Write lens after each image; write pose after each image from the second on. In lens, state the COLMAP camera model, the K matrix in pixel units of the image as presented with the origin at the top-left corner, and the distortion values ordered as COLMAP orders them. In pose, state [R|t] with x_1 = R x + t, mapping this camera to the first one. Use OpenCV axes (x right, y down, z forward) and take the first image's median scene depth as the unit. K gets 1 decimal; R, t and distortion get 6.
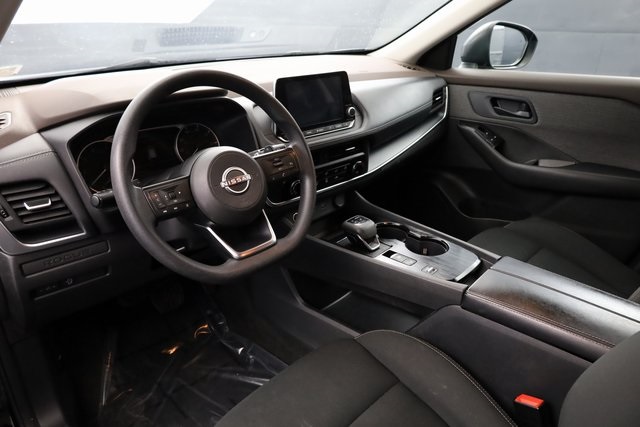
lens RADIAL K [[462.9, 0, 323.5], [0, 462.9, 208.8], [0, 0, 1]] dist [0.024989, 0.003569]
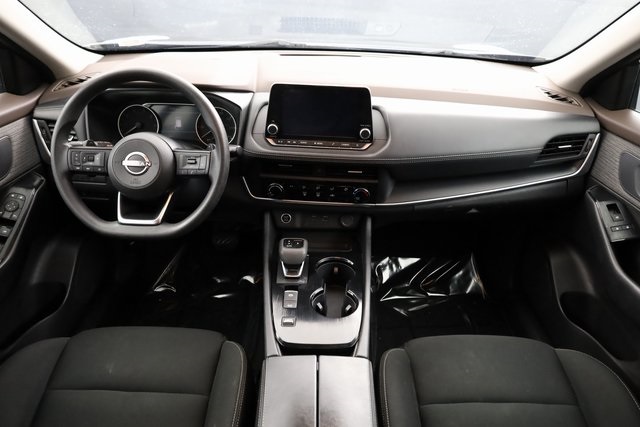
lens RADIAL K [[462.9, 0, 318.8], [0, 462.9, 213.7], [0, 0, 1]] dist [0.024989, 0.003569]
pose [[0.686600, 0.376730, -0.621816, 0.524845], [-0.315152, 0.924966, 0.212409, -0.193049], [0.655179, 0.050127, 0.753809, 0.222709]]
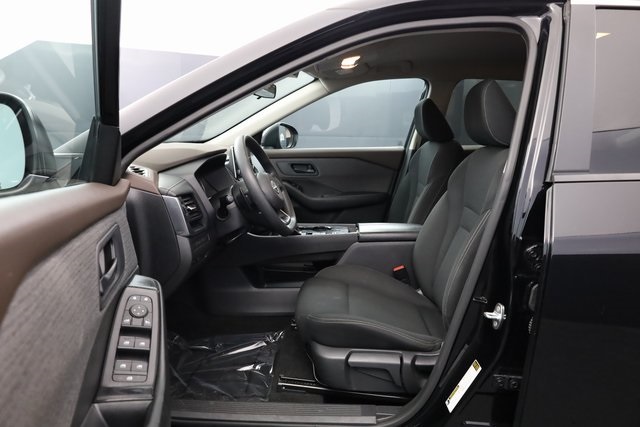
lens RADIAL K [[462.9, 0, 319.3], [0, 462.9, 214.4], [0, 0, 1]] dist [0.024989, 0.003569]
pose [[0.750171, -0.114109, 0.651324, -0.749157], [0.250945, 0.960439, -0.120764, 0.186360], [-0.611776, 0.254041, 0.749128, -0.316398]]
